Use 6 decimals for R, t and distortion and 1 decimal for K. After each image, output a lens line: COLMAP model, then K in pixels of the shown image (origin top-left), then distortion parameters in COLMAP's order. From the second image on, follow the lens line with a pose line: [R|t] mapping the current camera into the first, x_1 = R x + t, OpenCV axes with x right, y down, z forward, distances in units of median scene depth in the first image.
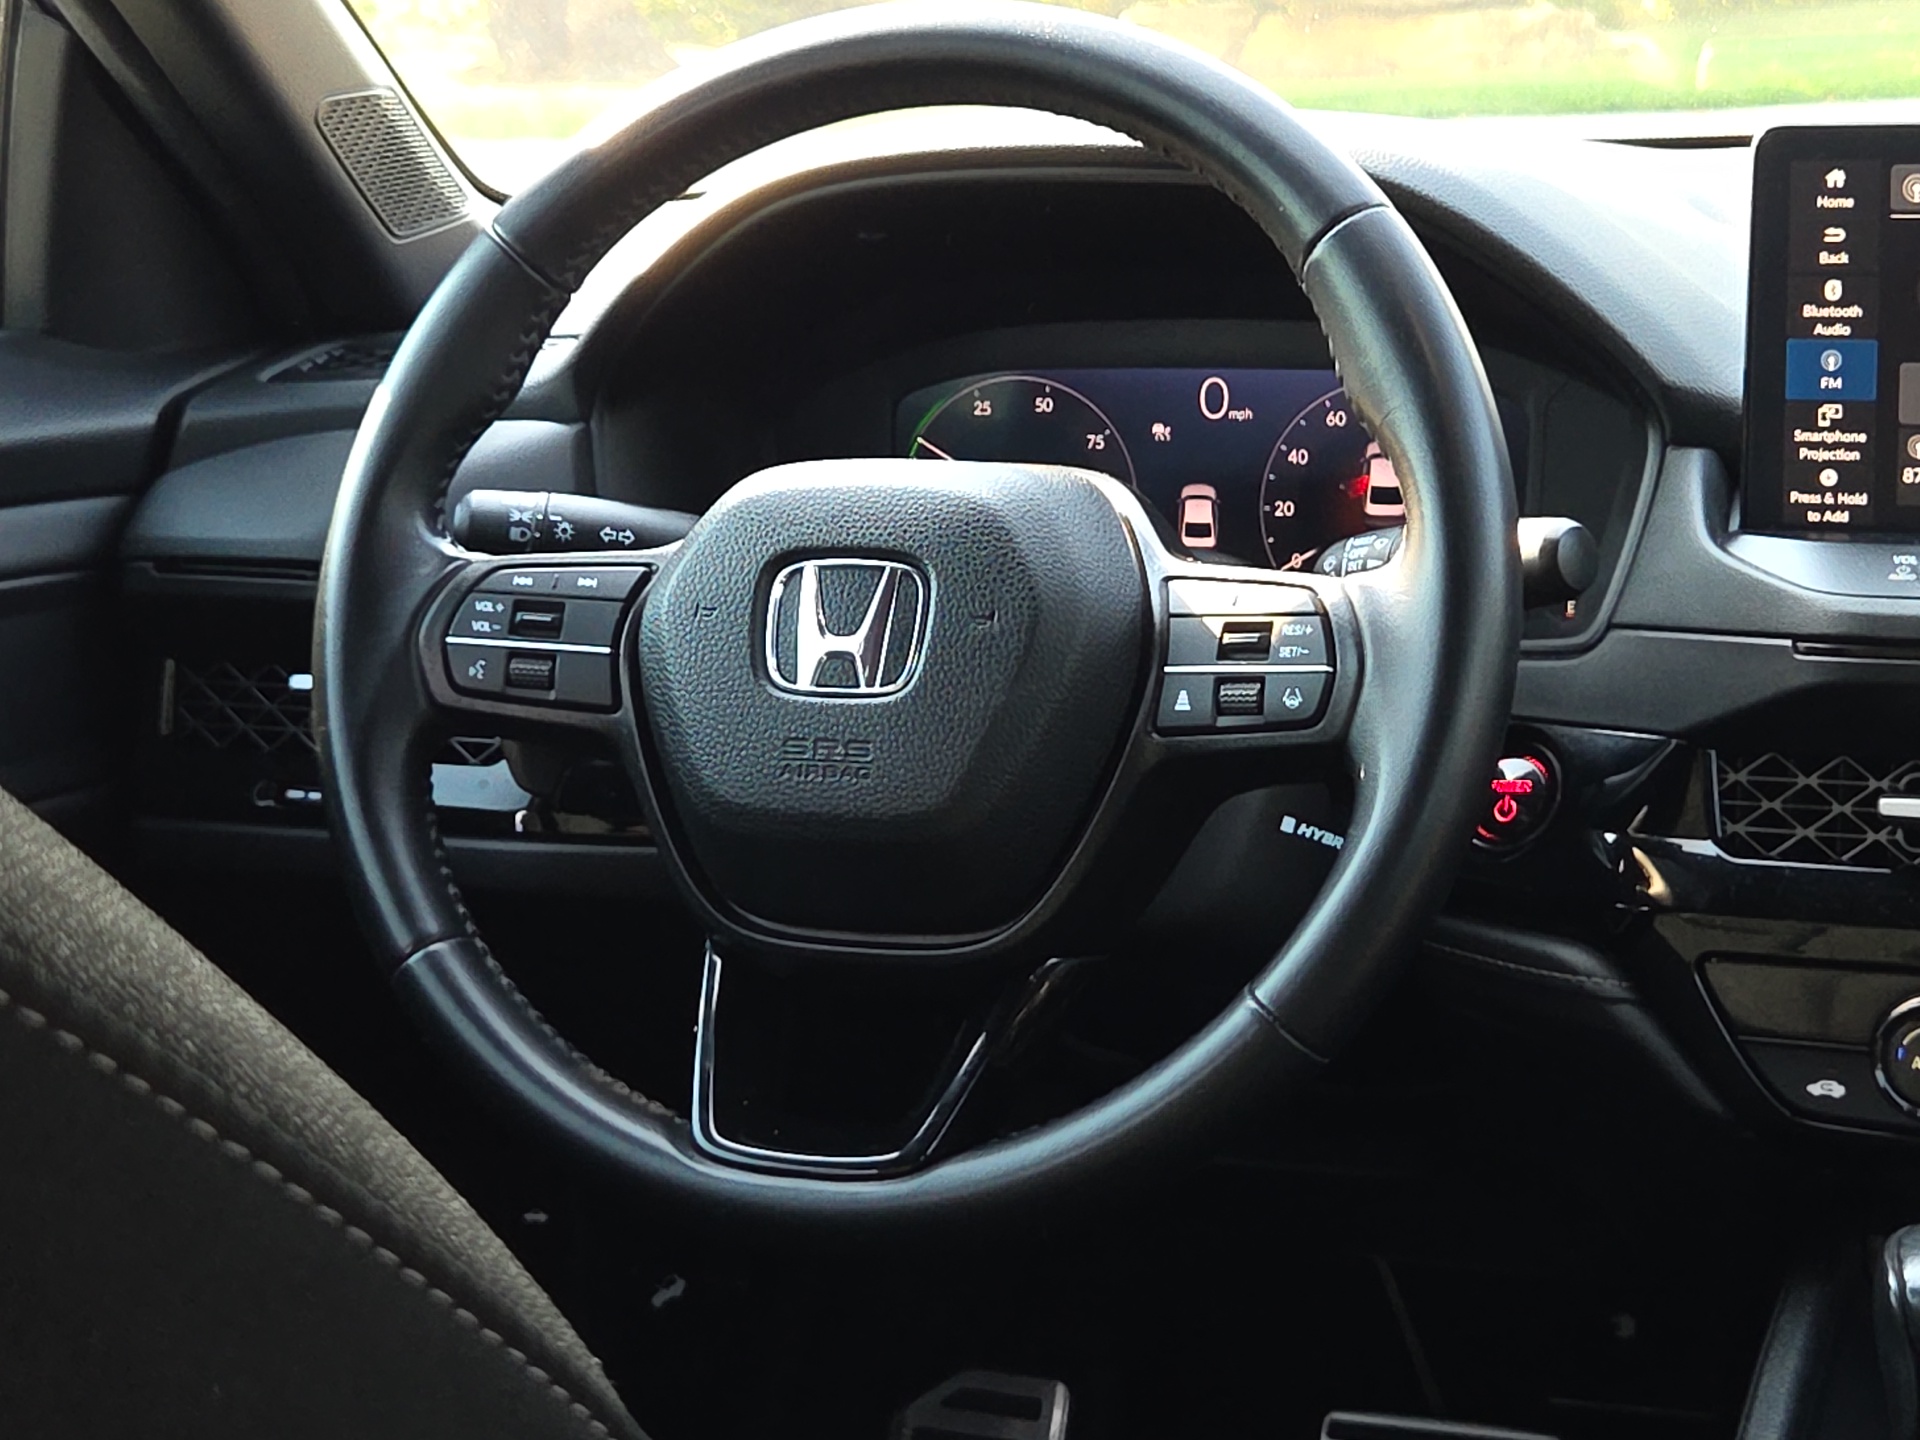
lens RADIAL K [[3705.6, 0, 923.3], [0, 3705.6, 662.9], [0, 0, 1]] dist [0.025963, 0.000000]
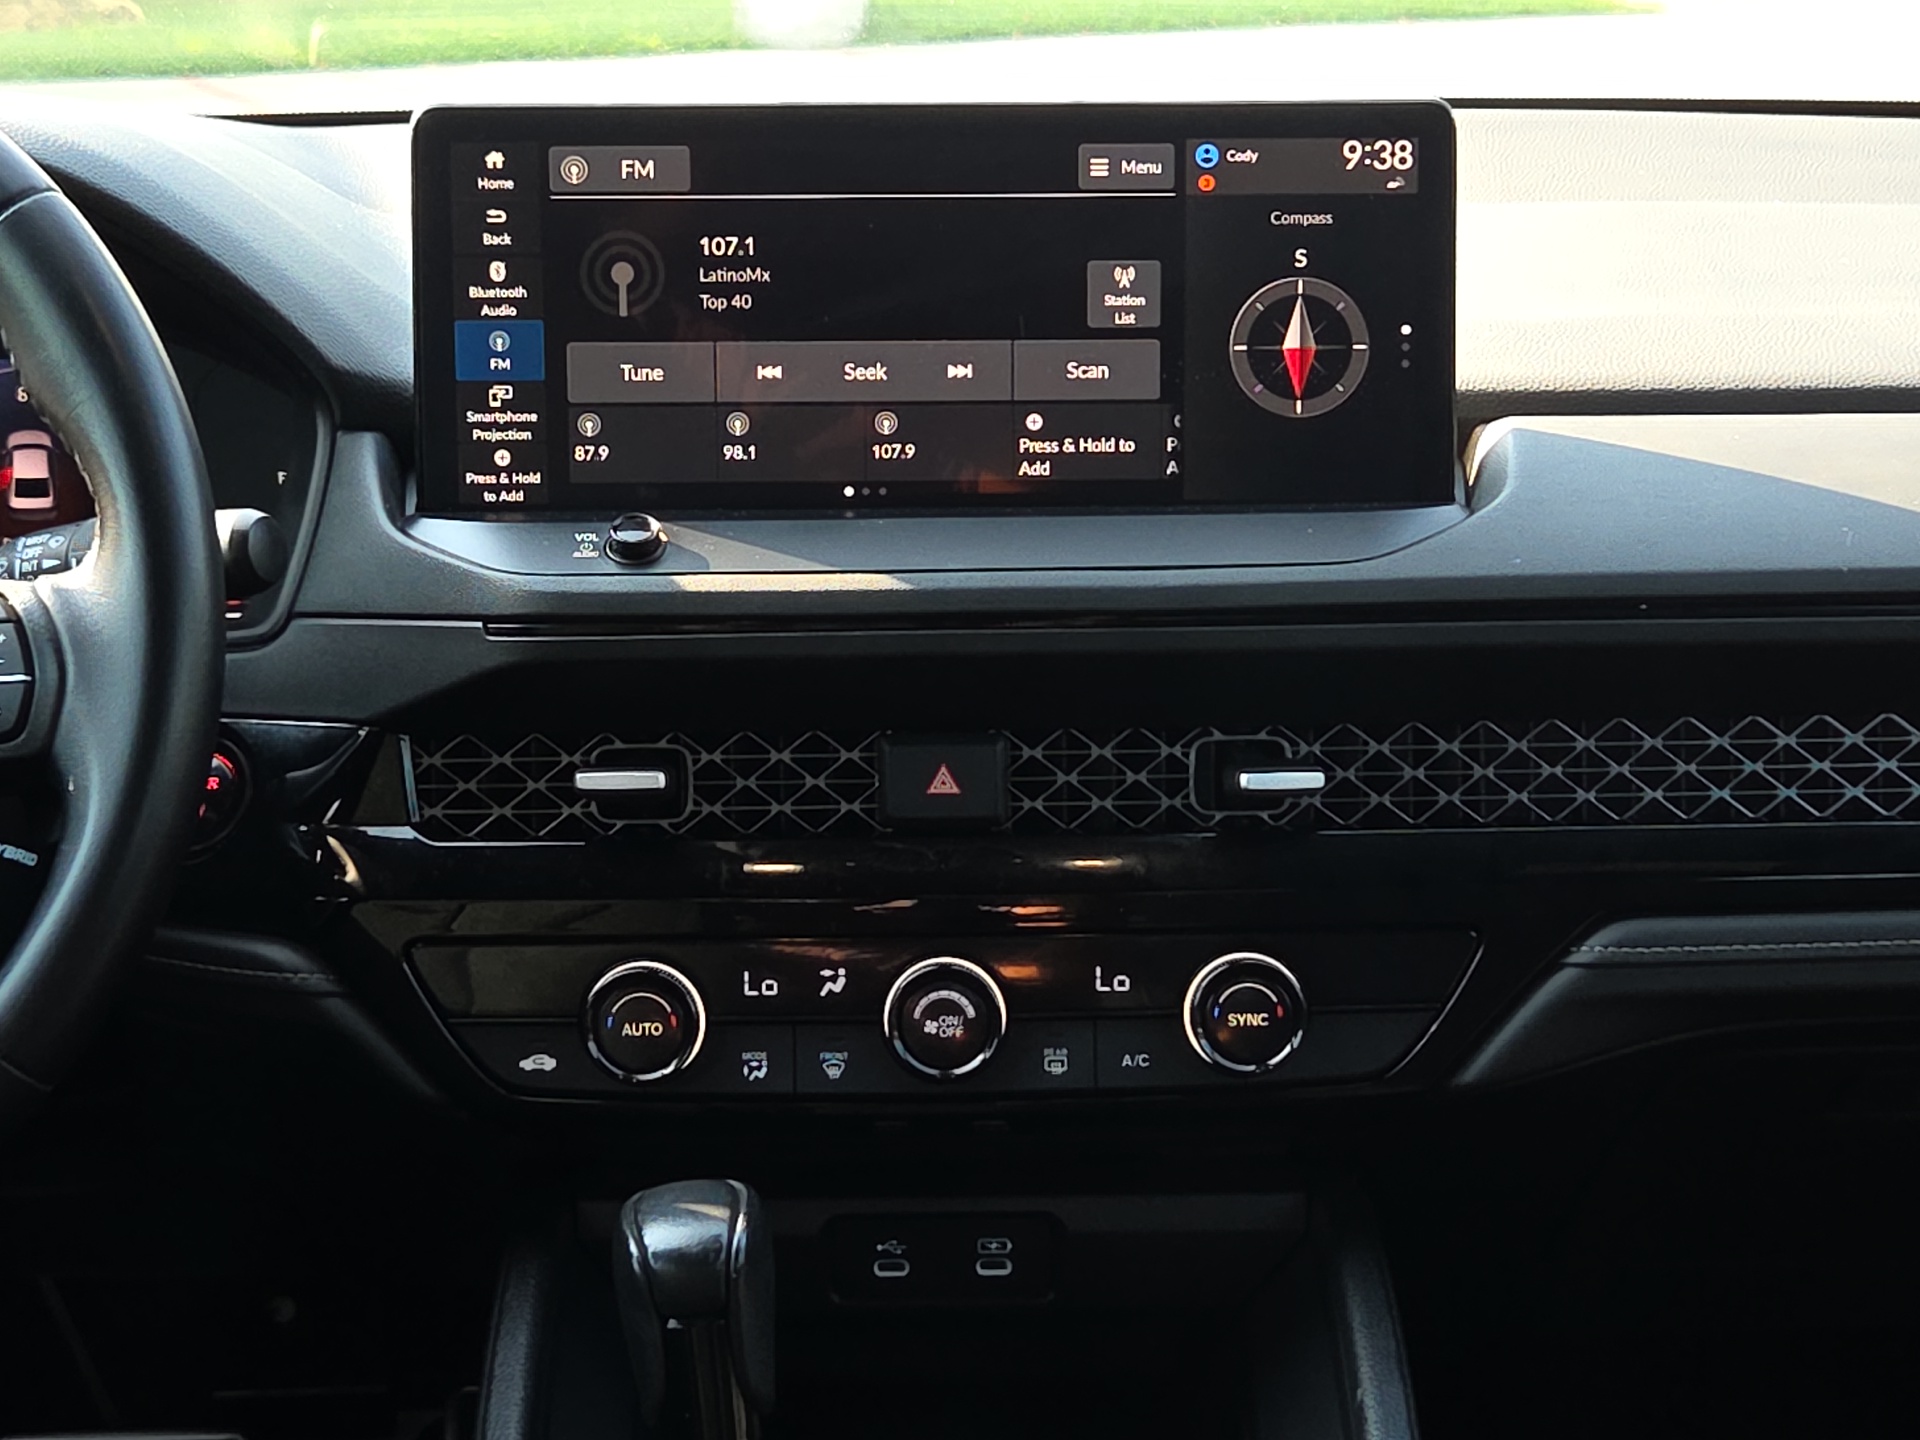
lens RADIAL K [[3705.6, 0, 953.3], [0, 3705.6, 702.6], [0, 0, 1]] dist [0.025963, 0.000000]
pose [[0.918404, -0.059056, 0.391211, -0.041223], [0.051087, 0.998220, 0.030758, -0.008423], [-0.392331, -0.008263, 0.919787, 0.027207]]
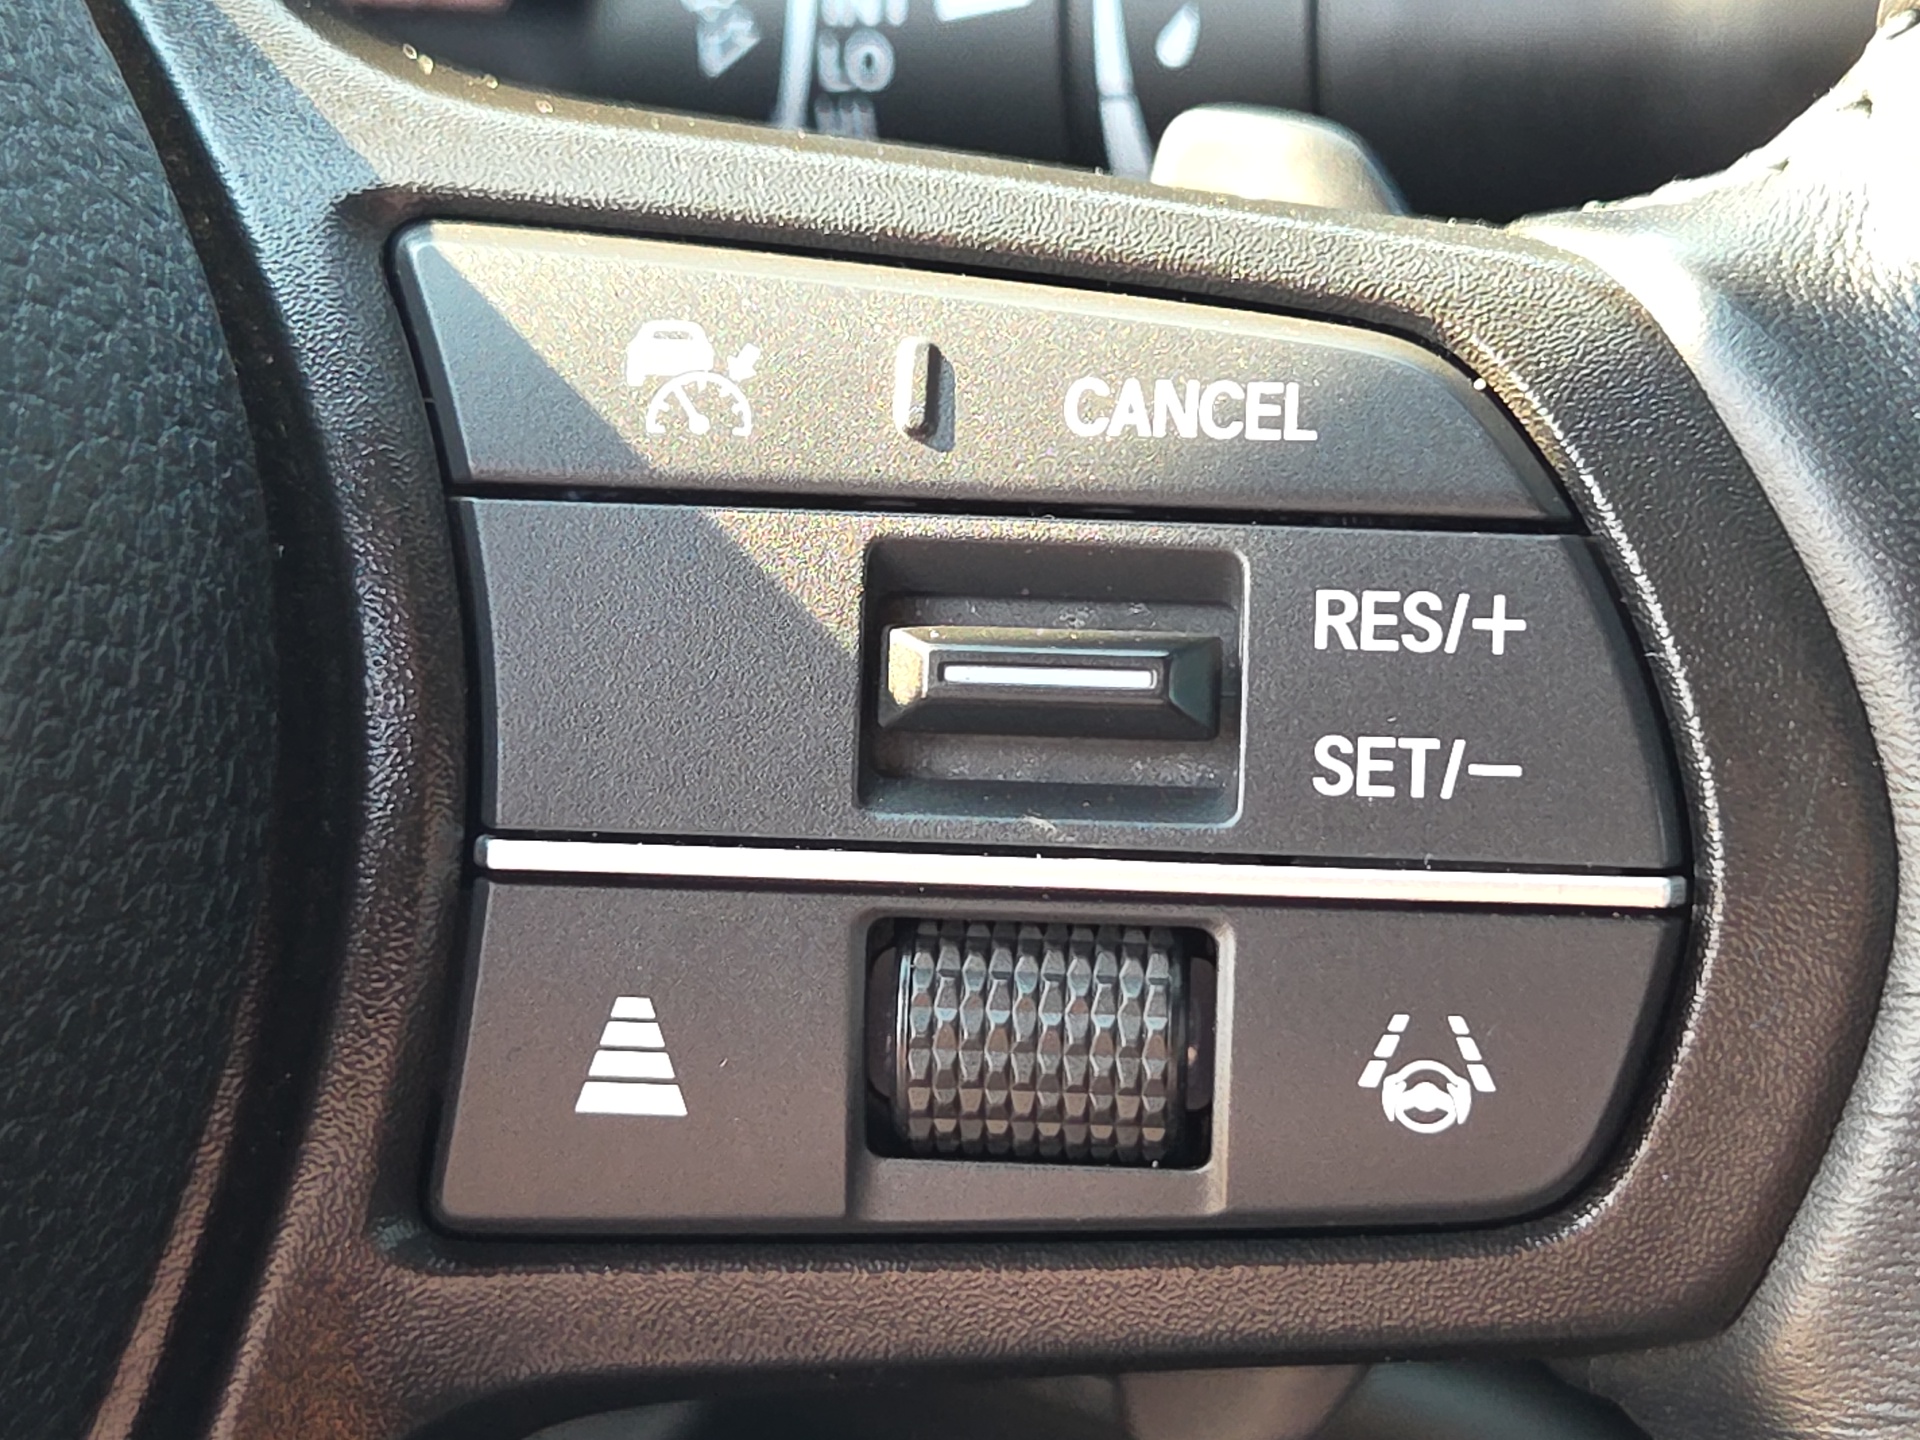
lens RADIAL K [[3026.2, 0, 961.0], [0, 3026.2, 716.6], [0, 0, 1]] dist [0.126977, 0.000000]
pose [[0.864635, -0.120831, 0.487654, 0.019714], [-0.017065, 0.963023, 0.268877, -0.035820], [-0.502111, -0.240802, 0.830601, 0.826429]]
